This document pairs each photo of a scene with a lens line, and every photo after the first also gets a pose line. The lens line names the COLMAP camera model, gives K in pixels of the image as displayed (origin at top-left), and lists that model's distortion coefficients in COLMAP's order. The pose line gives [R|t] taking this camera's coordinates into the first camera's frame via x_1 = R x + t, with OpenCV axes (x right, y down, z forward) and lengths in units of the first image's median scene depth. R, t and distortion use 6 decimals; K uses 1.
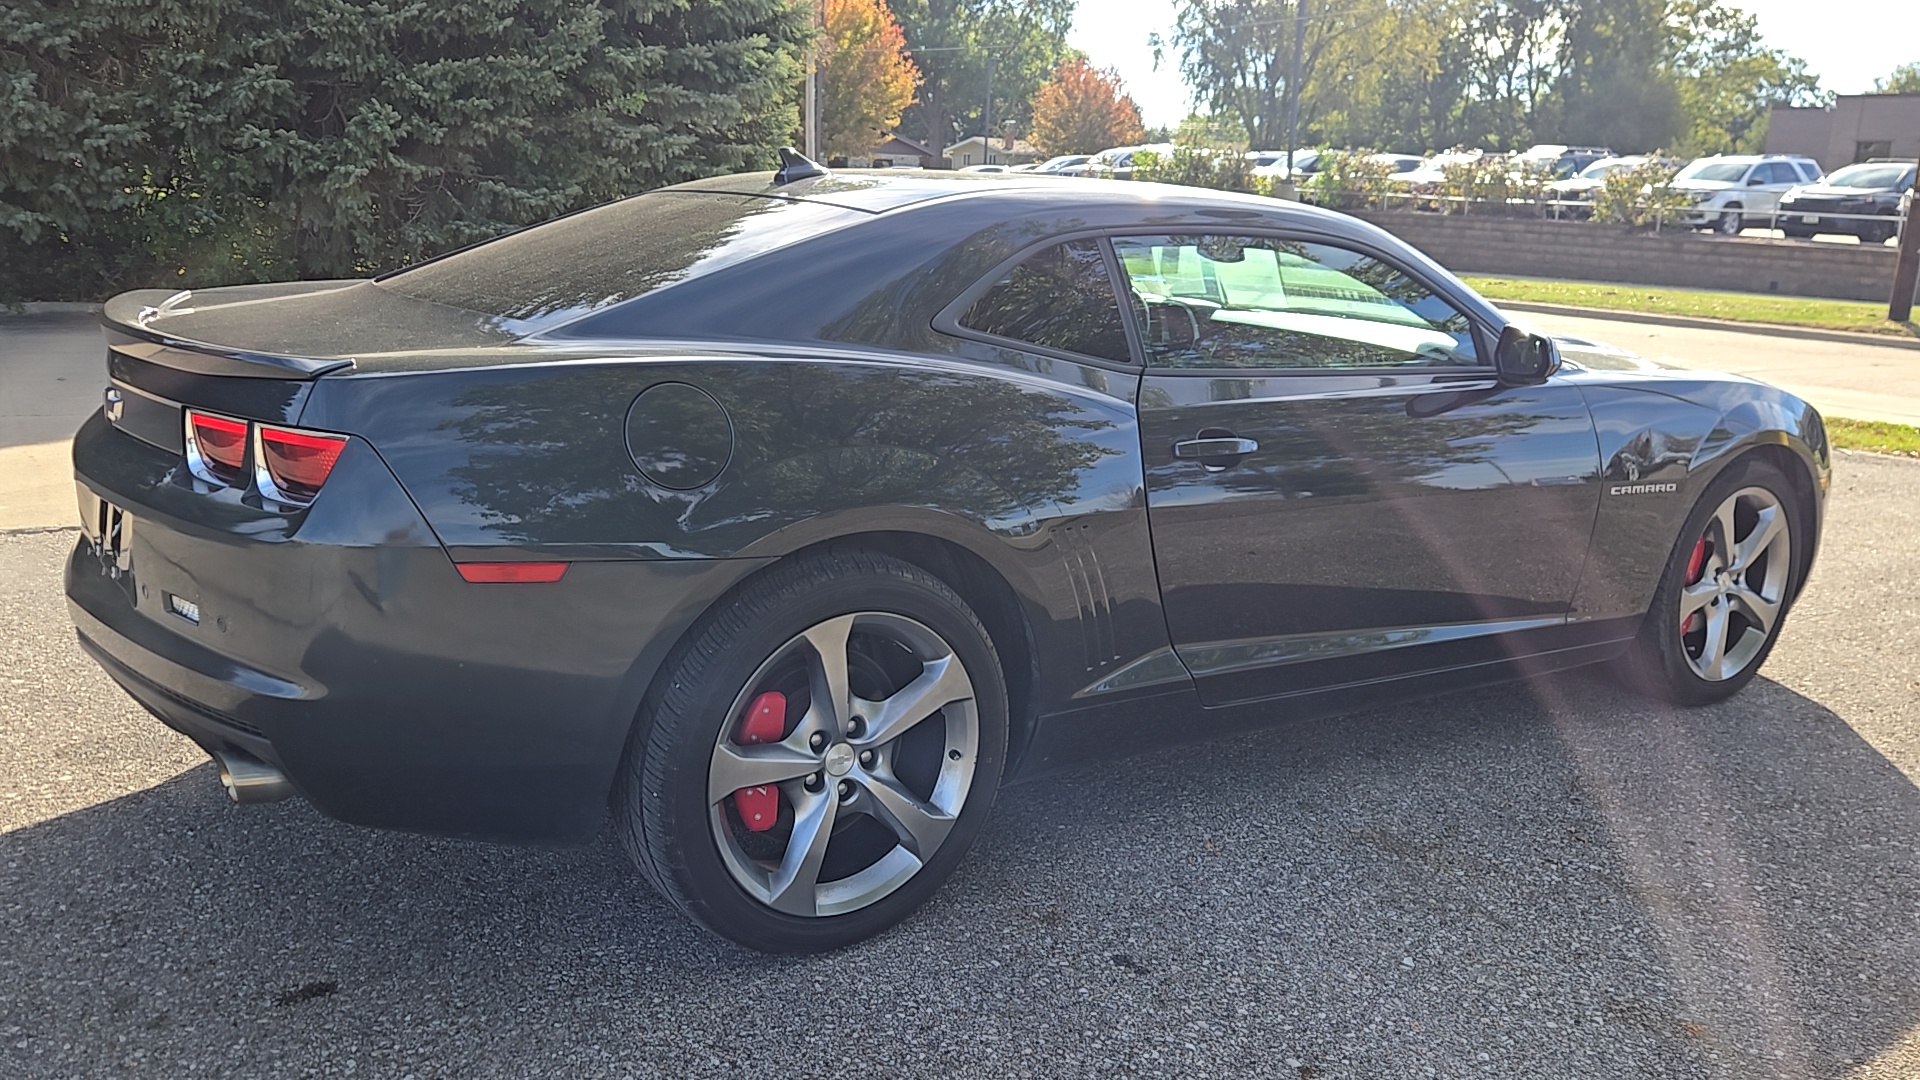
lens RADIAL K [[1595.4, 0, 953.7], [0, 1595.4, 536.9], [0, 0, 1]] dist [0.010762, 0.002087]
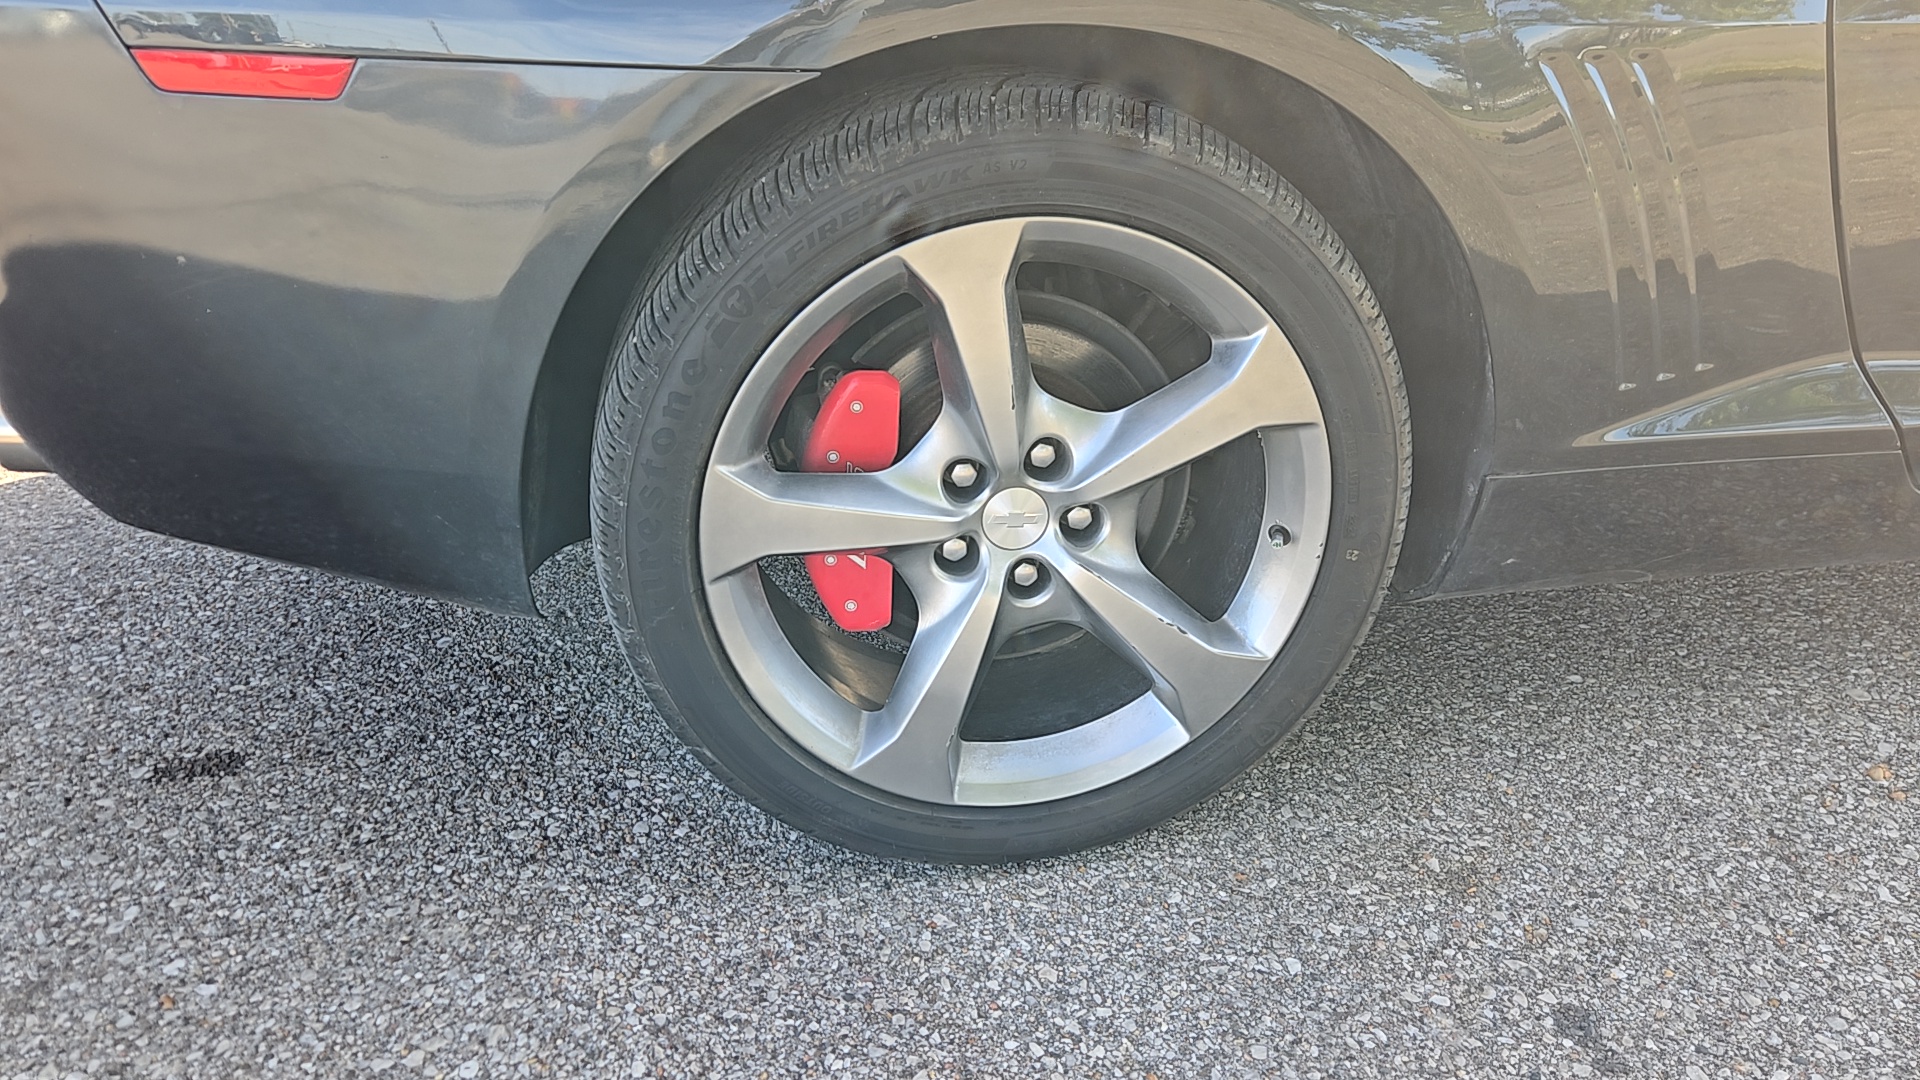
lens RADIAL K [[1595.4, 0, 953.7], [0, 1595.4, 536.9], [0, 0, 1]] dist [0.010762, 0.002087]
pose [[0.895384, 0.137272, -0.423609, 0.029072], [-0.046897, 0.975077, 0.216852, 0.008855], [0.442819, -0.174300, 0.879506, 0.129406]]
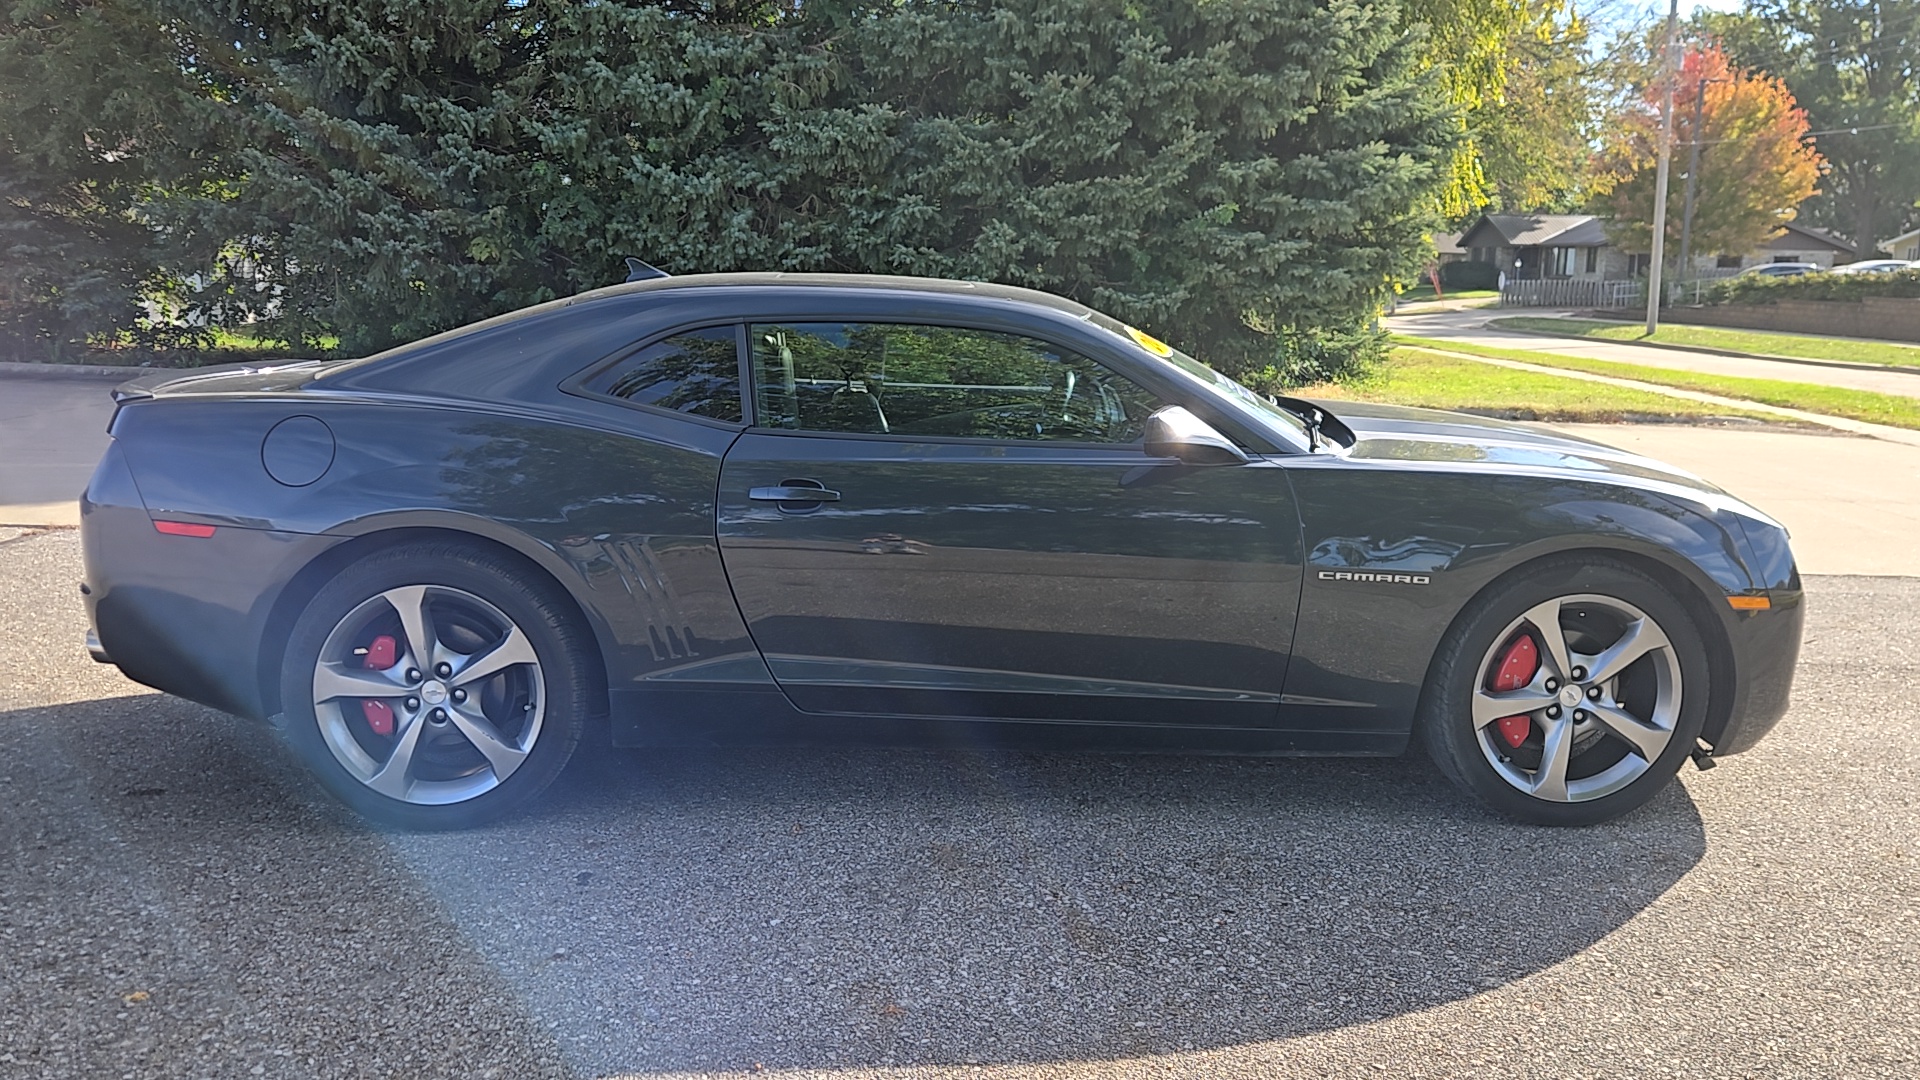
lens RADIAL K [[1595.4, 0, 953.7], [0, 1595.4, 536.9], [0, 0, 1]] dist [0.010762, 0.002087]
pose [[0.851306, 0.066715, -0.520411, 0.240982], [-0.100050, 0.994324, -0.036196, 0.002313], [0.515042, 0.082881, 0.853148, 0.008618]]
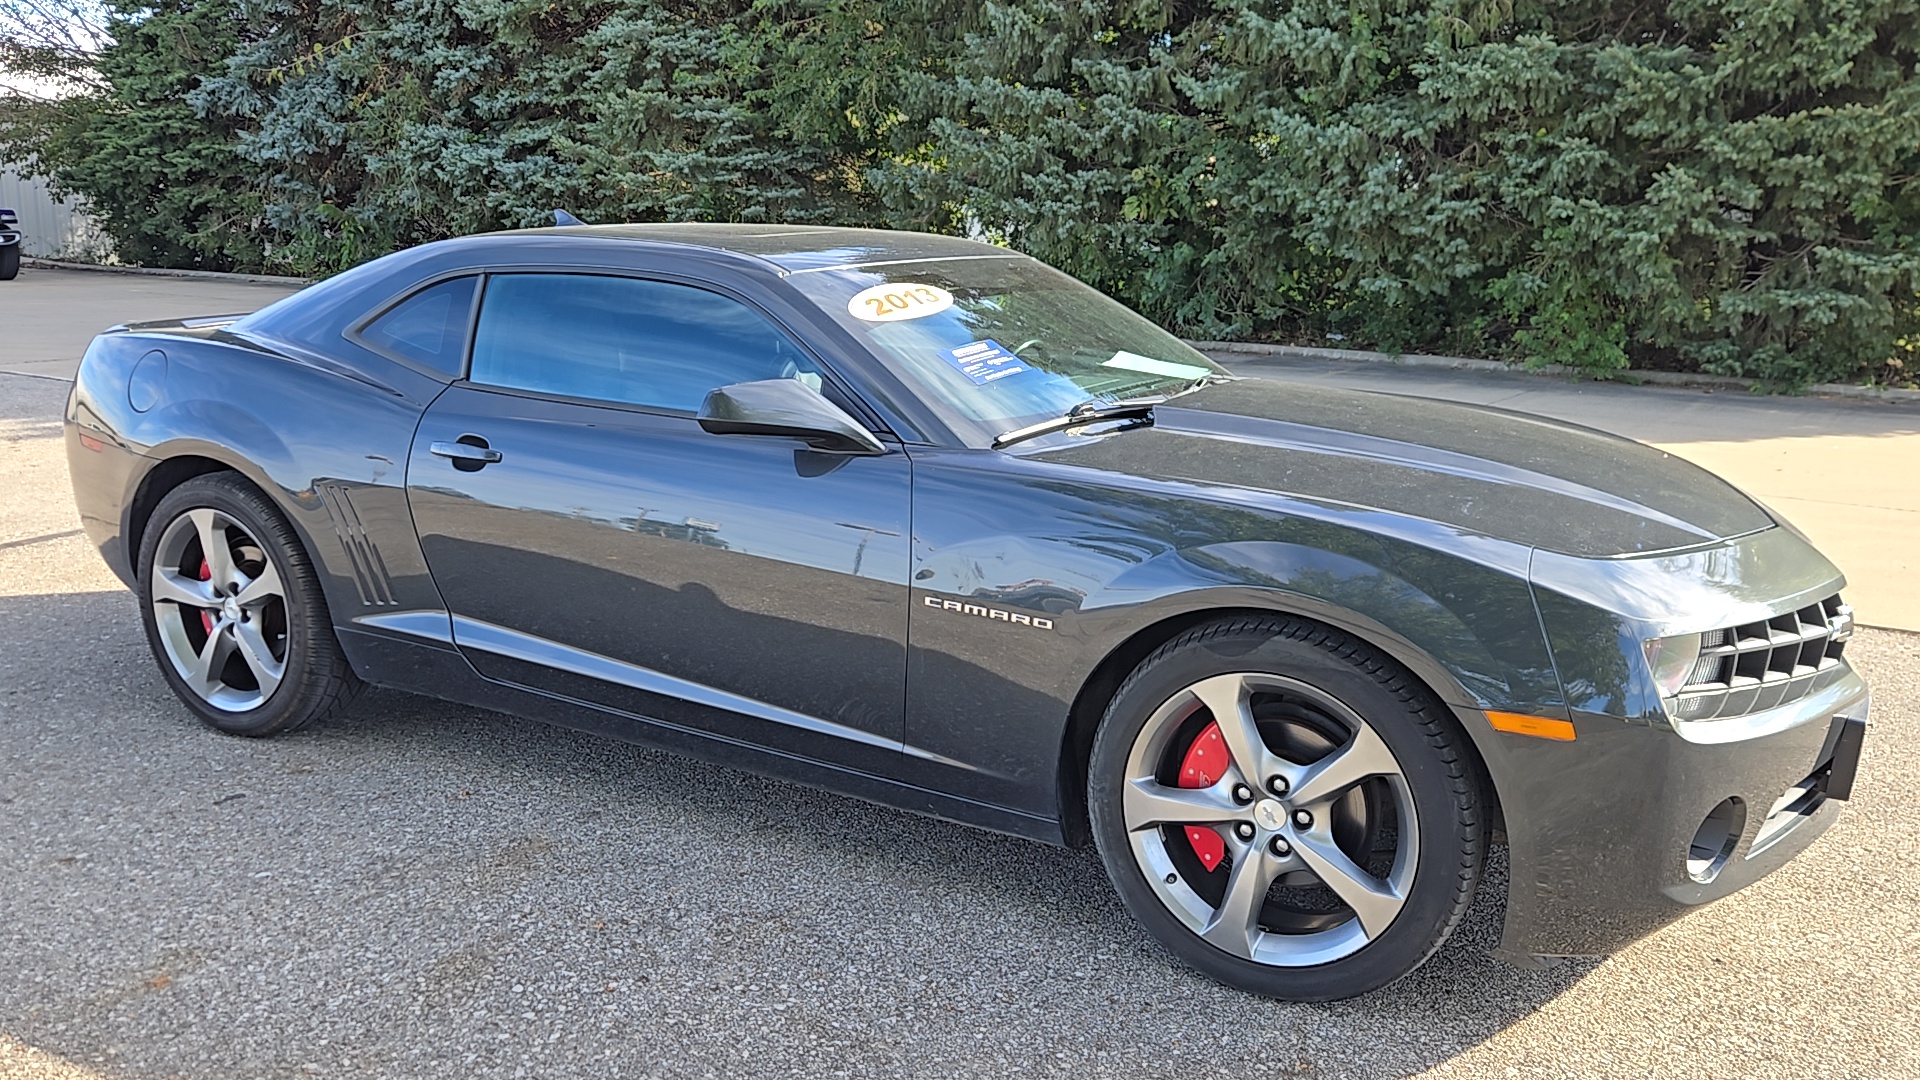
lens RADIAL K [[1589.5, 0, 960.0], [0, 1589.5, 540.0], [0, 0, 1]] dist [0.038968, -0.056529]
pose [[0.427208, 0.150612, -0.891521, 0.367566], [-0.190660, 0.978863, 0.074004, -0.039354], [0.883822, 0.138362, 0.446894, 0.215751]]
